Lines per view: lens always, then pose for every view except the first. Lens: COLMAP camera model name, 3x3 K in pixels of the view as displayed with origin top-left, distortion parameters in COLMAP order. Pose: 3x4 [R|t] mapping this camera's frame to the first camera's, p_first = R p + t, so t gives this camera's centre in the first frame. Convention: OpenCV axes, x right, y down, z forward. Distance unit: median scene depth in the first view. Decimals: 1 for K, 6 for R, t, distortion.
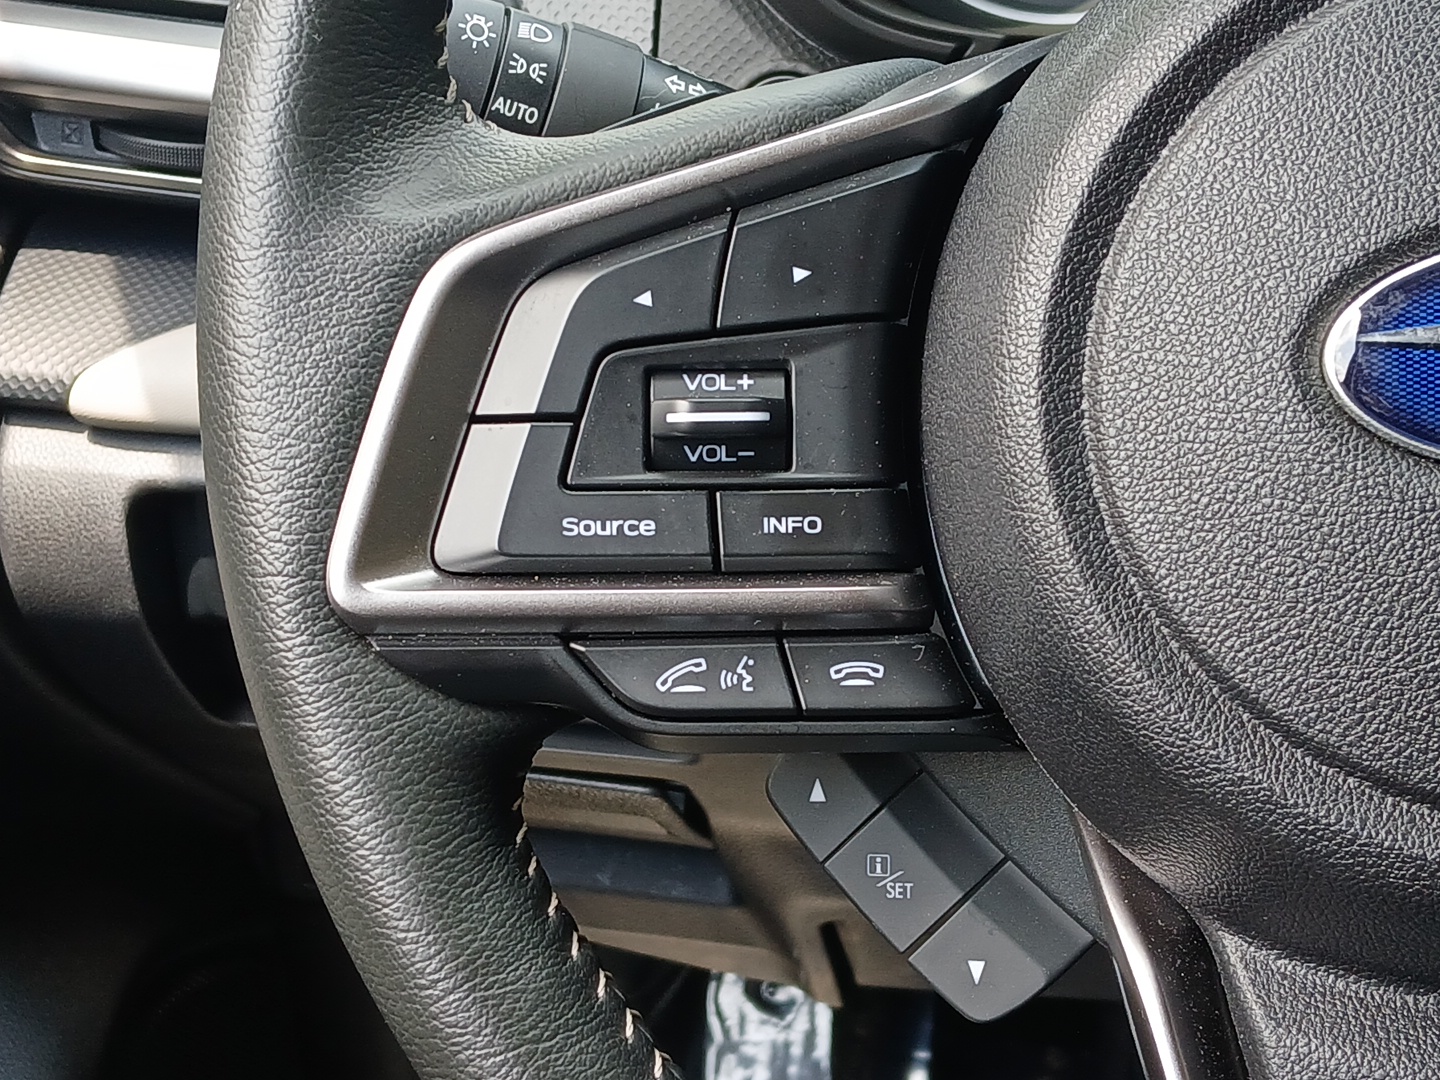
lens RADIAL K [[2542.8, 0, 729.5], [0, 2542.8, 543.3], [0, 0, 1]] dist [0.143854, 0.000000]
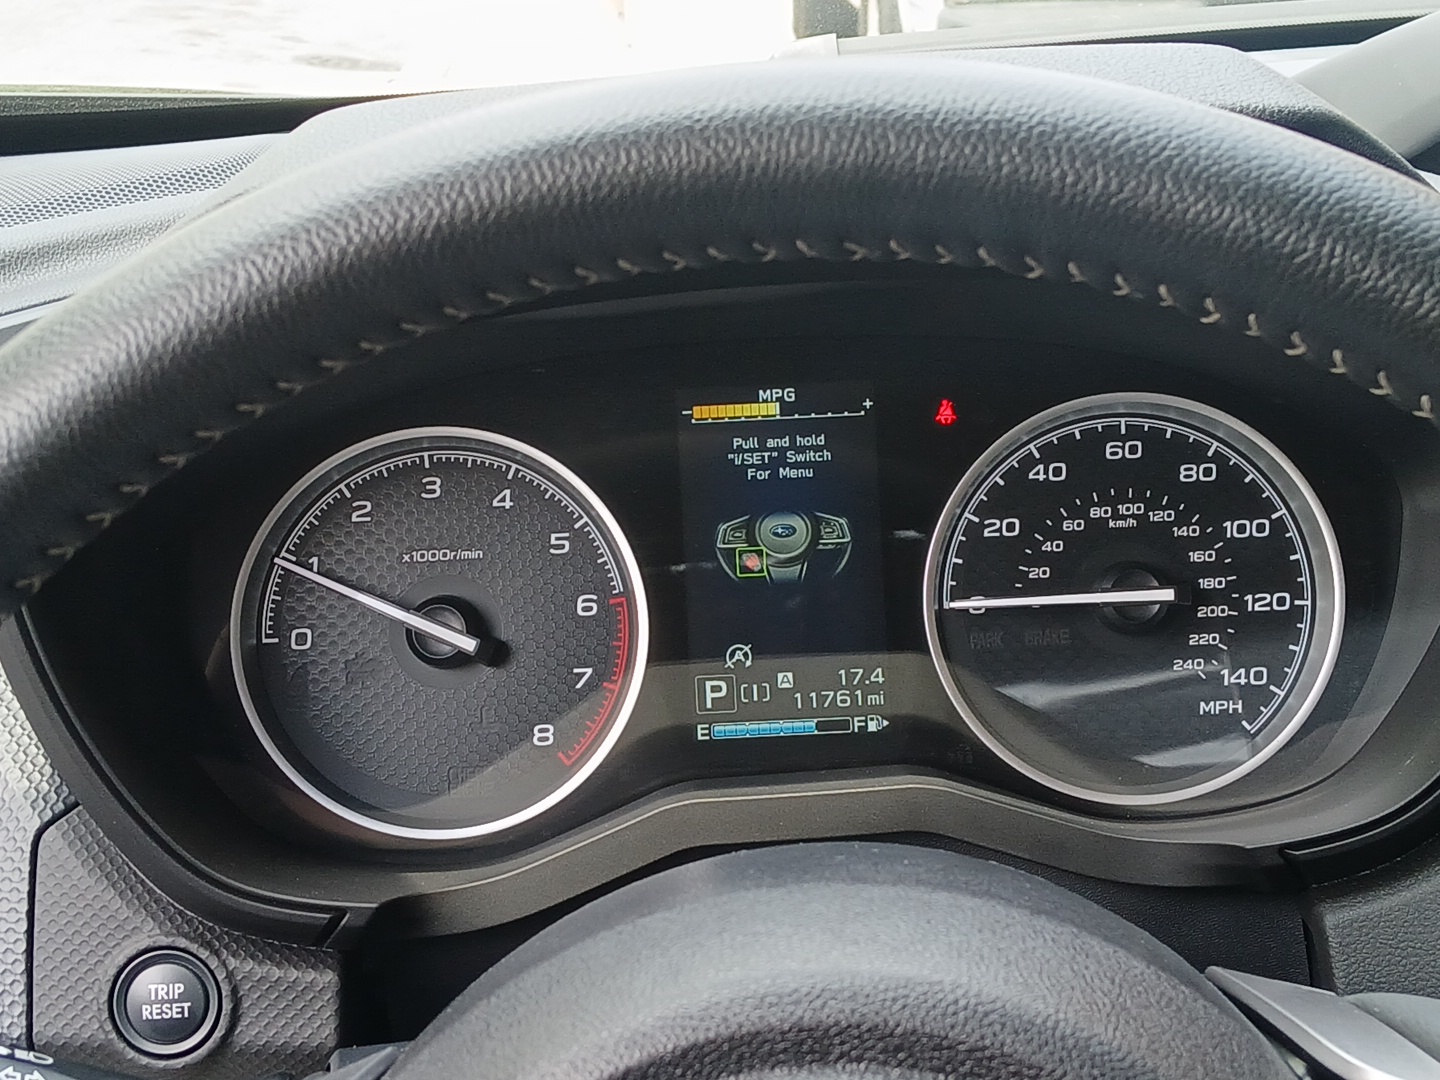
lens RADIAL K [[2562.0, 0, 708.8], [0, 2562.0, 535.7], [0, 0, 1]] dist [0.133091, 0.000000]
pose [[0.983481, -0.052242, 0.173311, 0.103854], [0.082726, 0.981329, -0.173637, -0.240209], [-0.161005, 0.185106, 0.969440, -0.072644]]
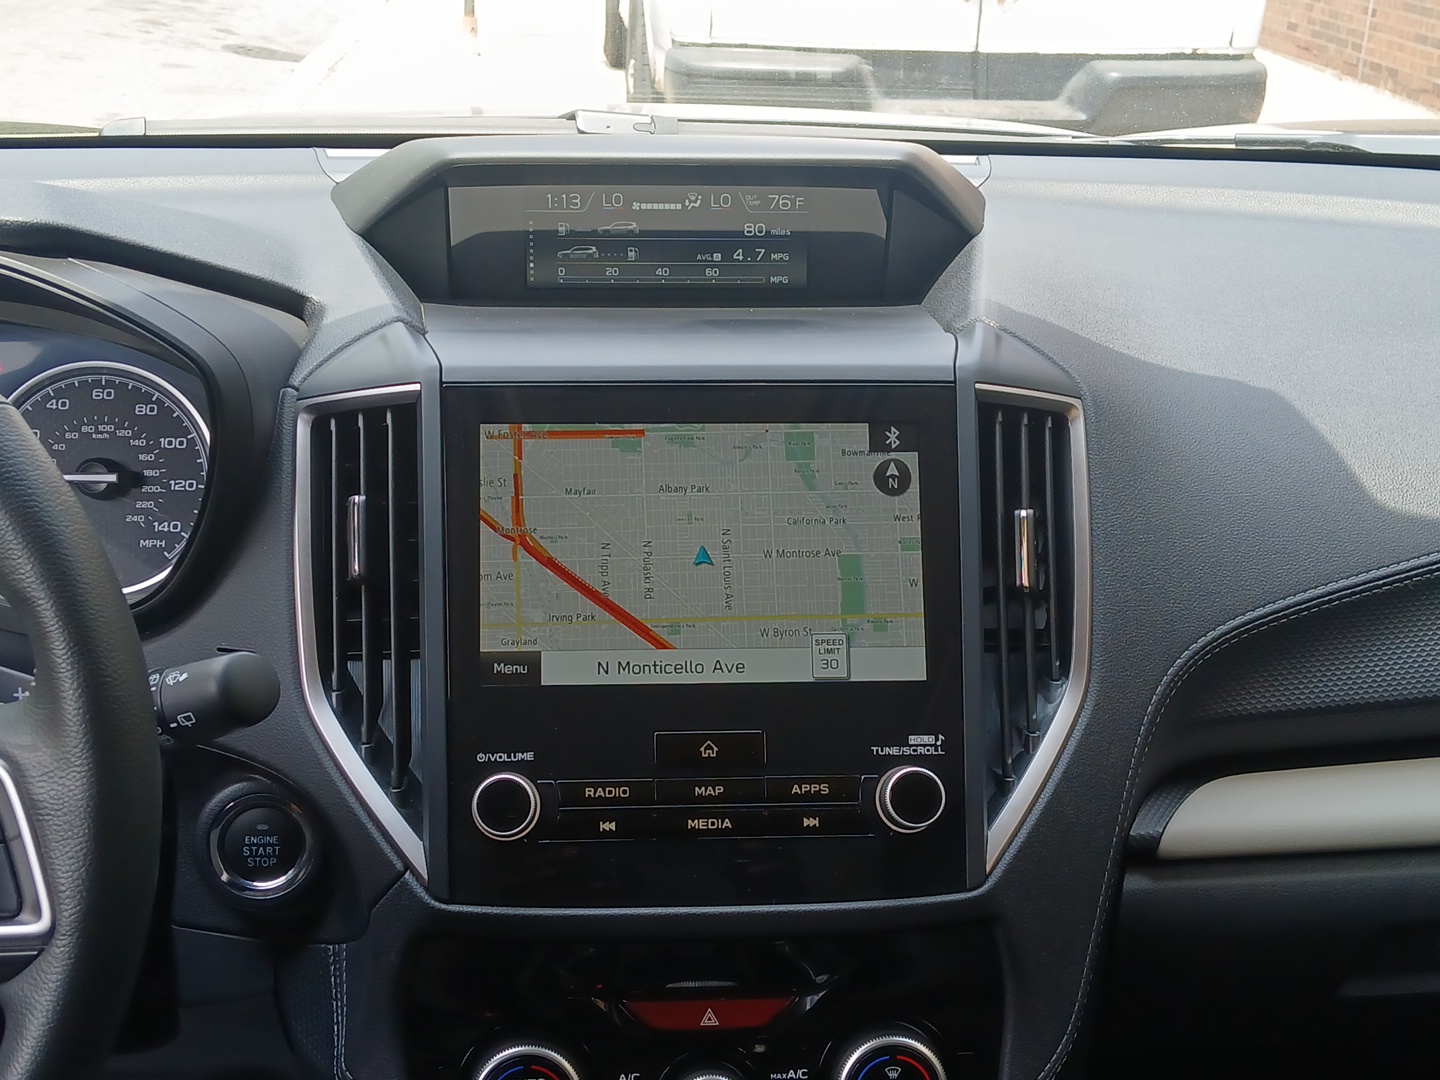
lens RADIAL K [[1944.3, 0, 719.9], [0, 1944.3, 563.5], [0, 0, 1]] dist [0.098134, 0.000000]
pose [[0.971132, -0.018581, 0.237817, 0.896961], [0.044525, 0.993560, -0.104193, -0.091247], [-0.234349, 0.111774, 0.965705, -0.896032]]
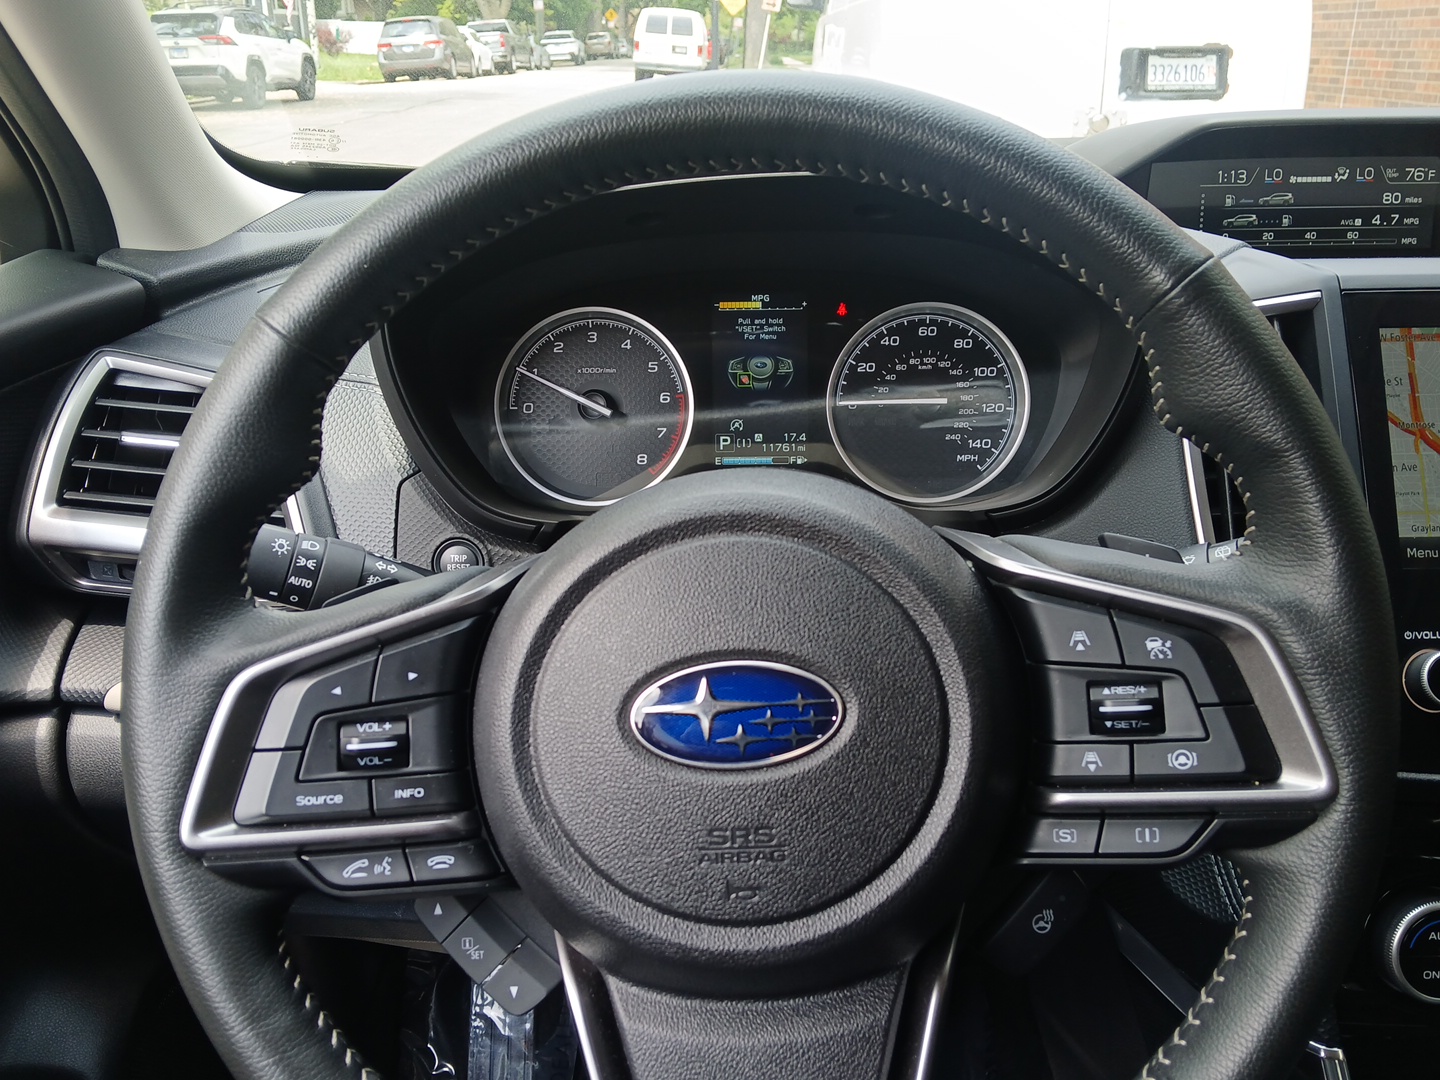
lens RADIAL K [[1276.0, 0, 711.6], [0, 1276.0, 541.8], [0, 0, 1]] dist [0.076894, -0.136722]
pose [[0.989739, -0.022699, 0.141070, 0.129813], [0.038263, 0.993347, -0.108613, -0.090892], [-0.137667, 0.112897, 0.984023, -0.128860]]
